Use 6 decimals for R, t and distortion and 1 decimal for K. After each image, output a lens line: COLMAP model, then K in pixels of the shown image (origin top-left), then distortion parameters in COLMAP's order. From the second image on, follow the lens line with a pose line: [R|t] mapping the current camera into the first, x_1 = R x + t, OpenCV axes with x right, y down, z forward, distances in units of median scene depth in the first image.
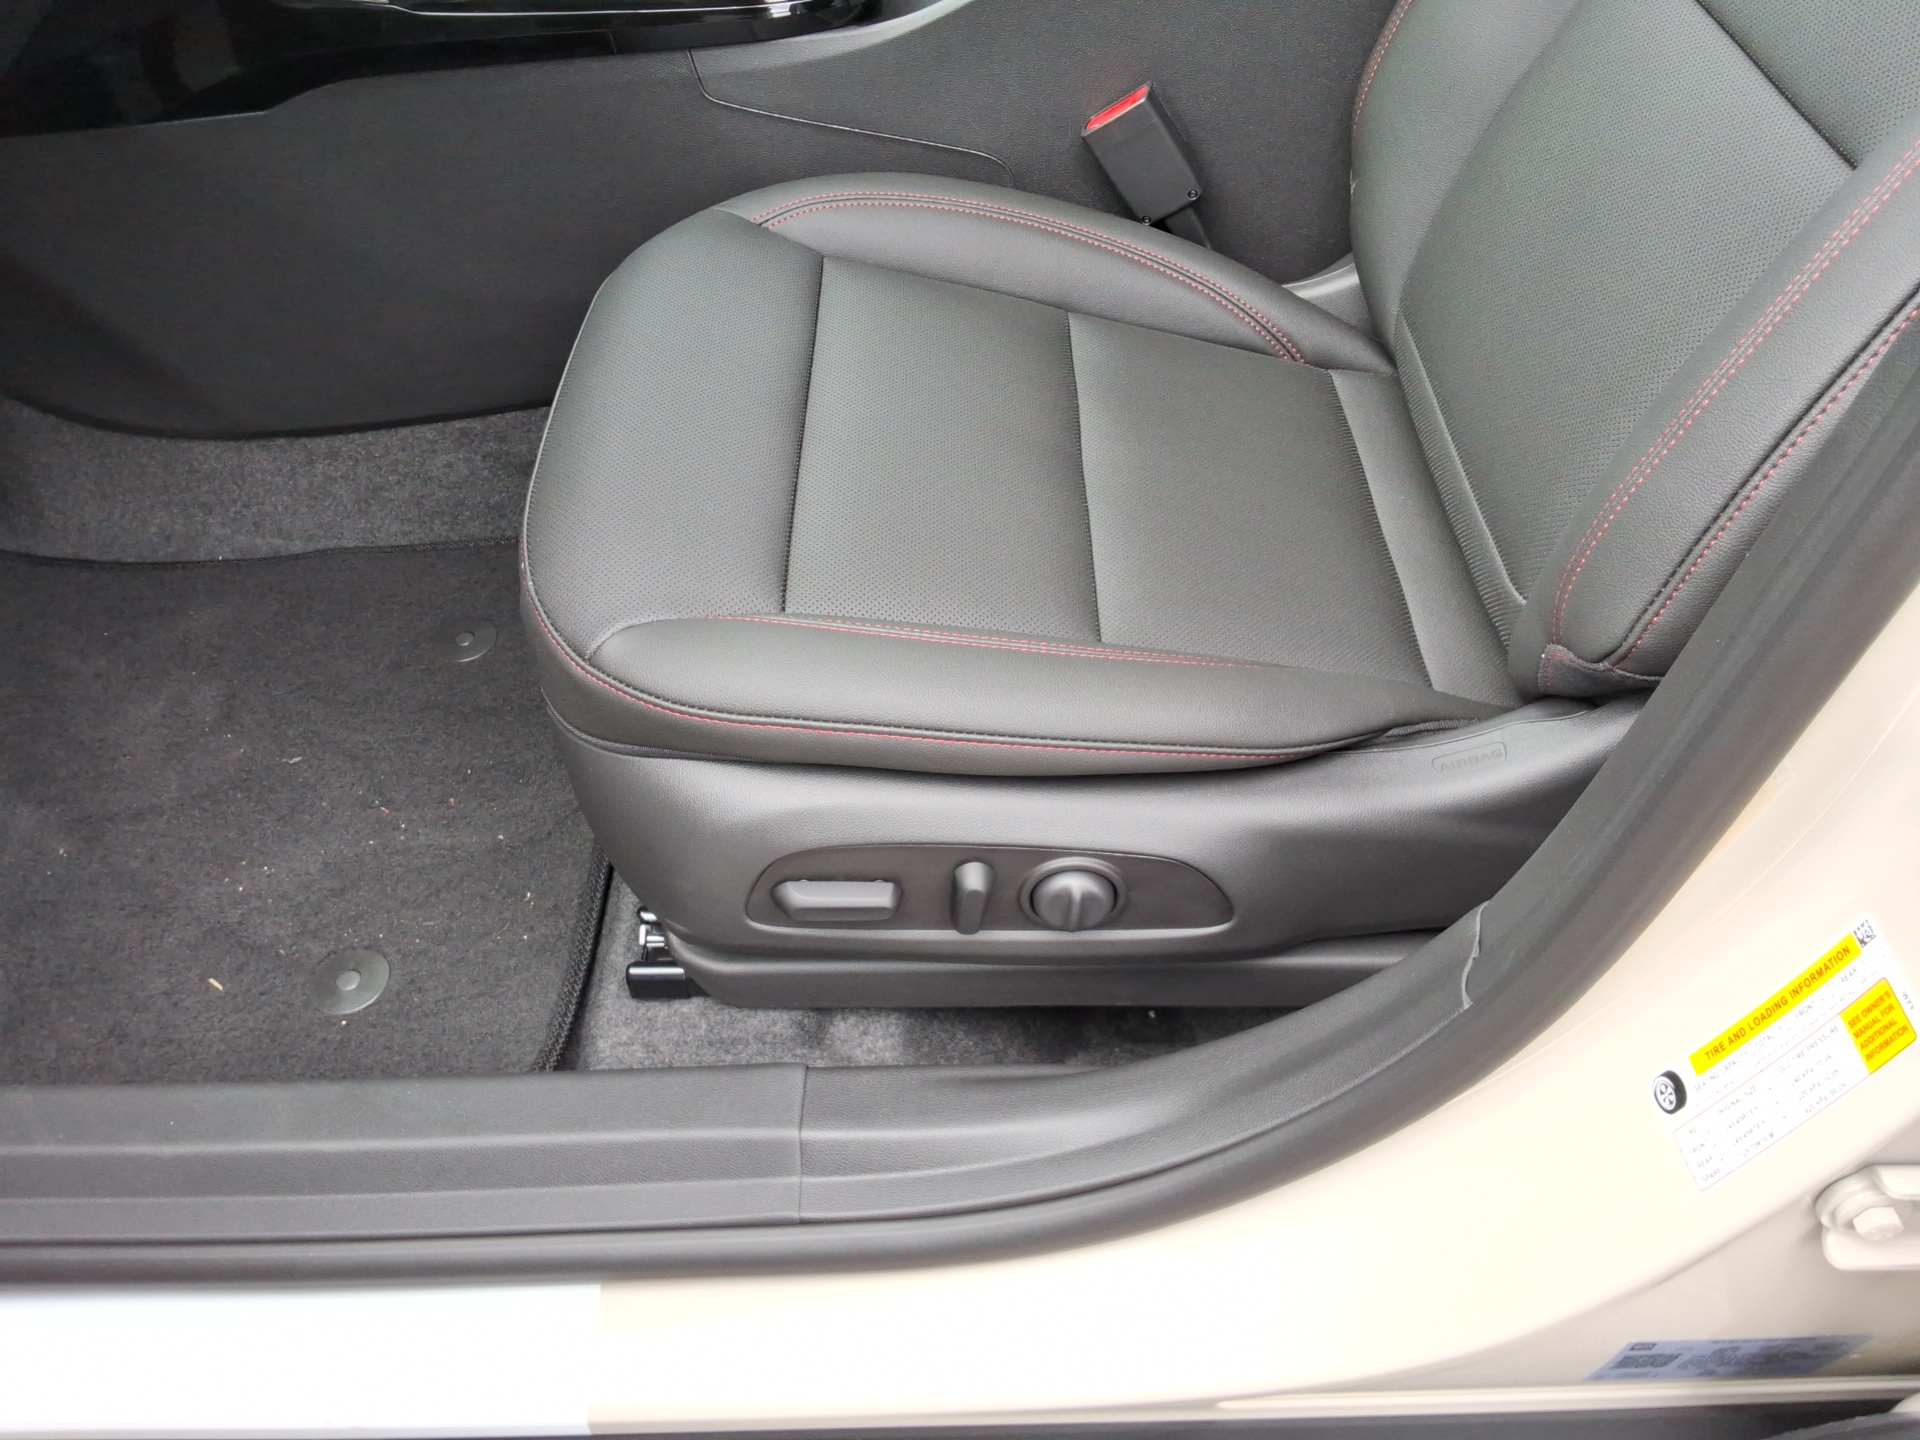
lens RADIAL K [[1595.7, 0, 968.7], [0, 1595.7, 713.5], [0, 0, 1]] dist [0.088945, -0.108091]
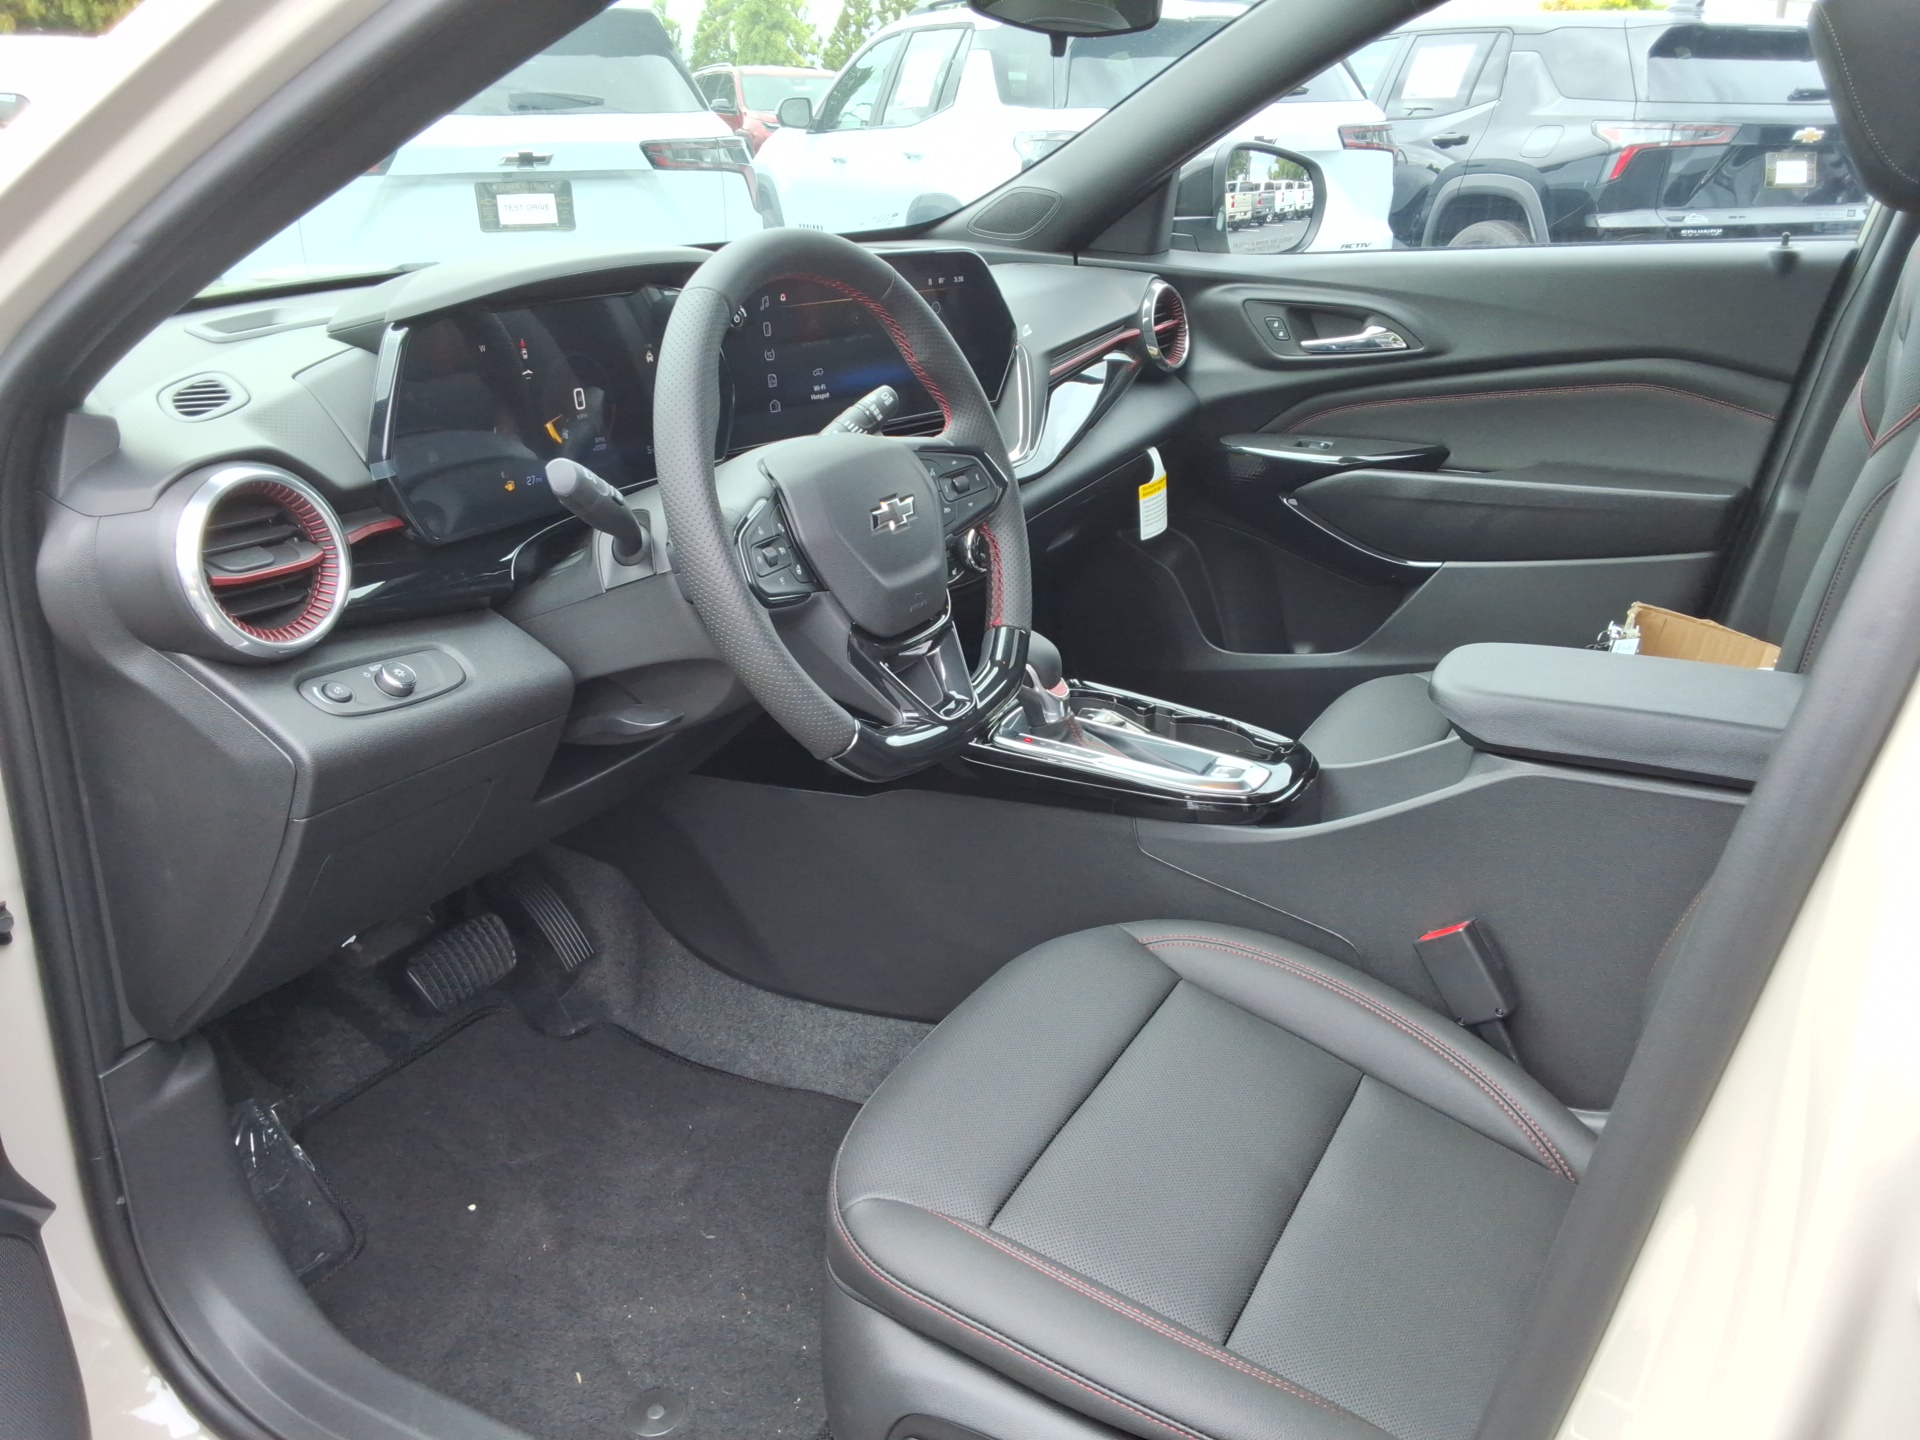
lens RADIAL K [[1595.7, 0, 950.2], [0, 1595.7, 706.8], [0, 0, 1]] dist [0.088945, -0.108091]
pose [[0.873038, 0.178699, -0.453731, 0.285826], [-0.341231, 0.888564, -0.306619, -0.019926], [0.348376, 0.422517, 0.836728, -0.231119]]
